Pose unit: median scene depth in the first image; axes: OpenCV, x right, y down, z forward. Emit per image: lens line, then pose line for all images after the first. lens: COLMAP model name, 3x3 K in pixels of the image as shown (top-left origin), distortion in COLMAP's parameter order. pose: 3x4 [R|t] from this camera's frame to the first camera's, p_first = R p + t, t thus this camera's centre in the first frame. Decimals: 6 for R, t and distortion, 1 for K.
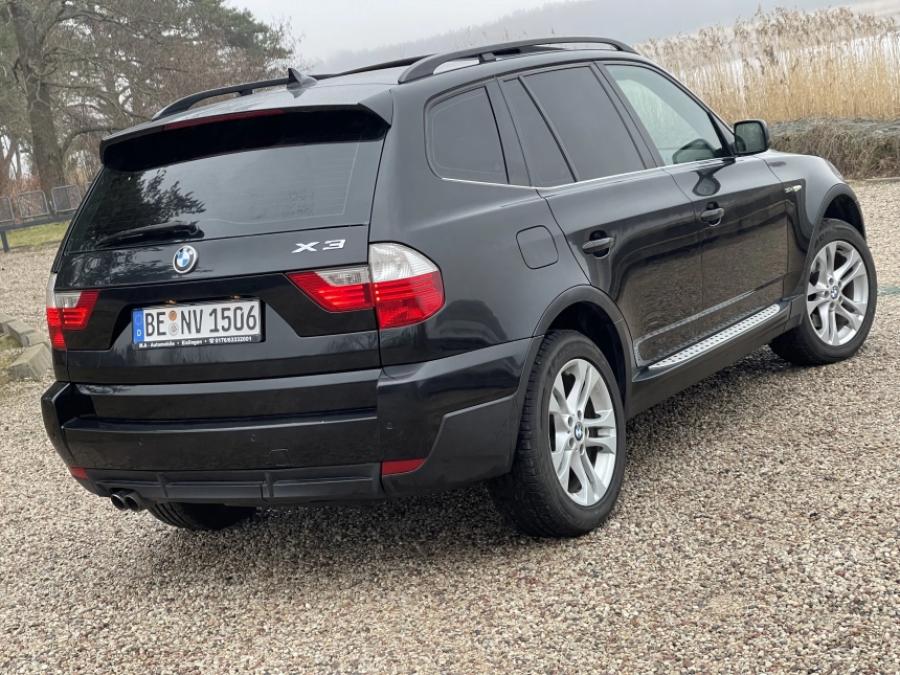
lens RADIAL K [[1668.5, 0, 446.6], [0, 1668.5, 341.6], [0, 0, 1]] dist [0.224561, 0.000000]
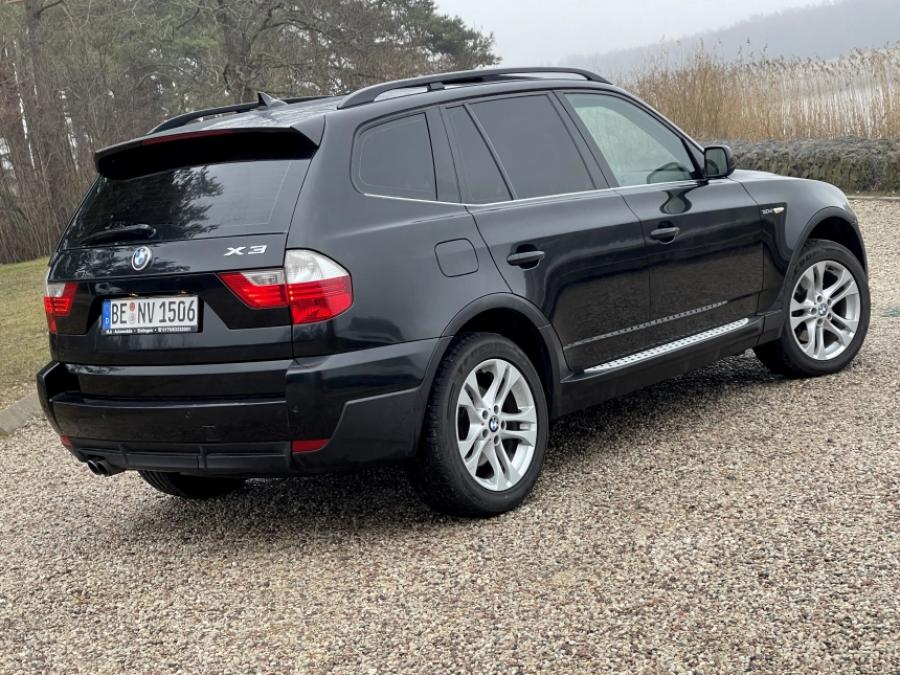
lens RADIAL K [[1668.5, 0, 443.1], [0, 1668.5, 355.9], [0, 0, 1]] dist [0.224561, 0.000000]
pose [[0.990227, 0.039382, -0.133788, 0.196365], [-0.038632, 0.999220, 0.008199, 0.000474], [0.134007, -0.002951, 0.990976, -0.111486]]
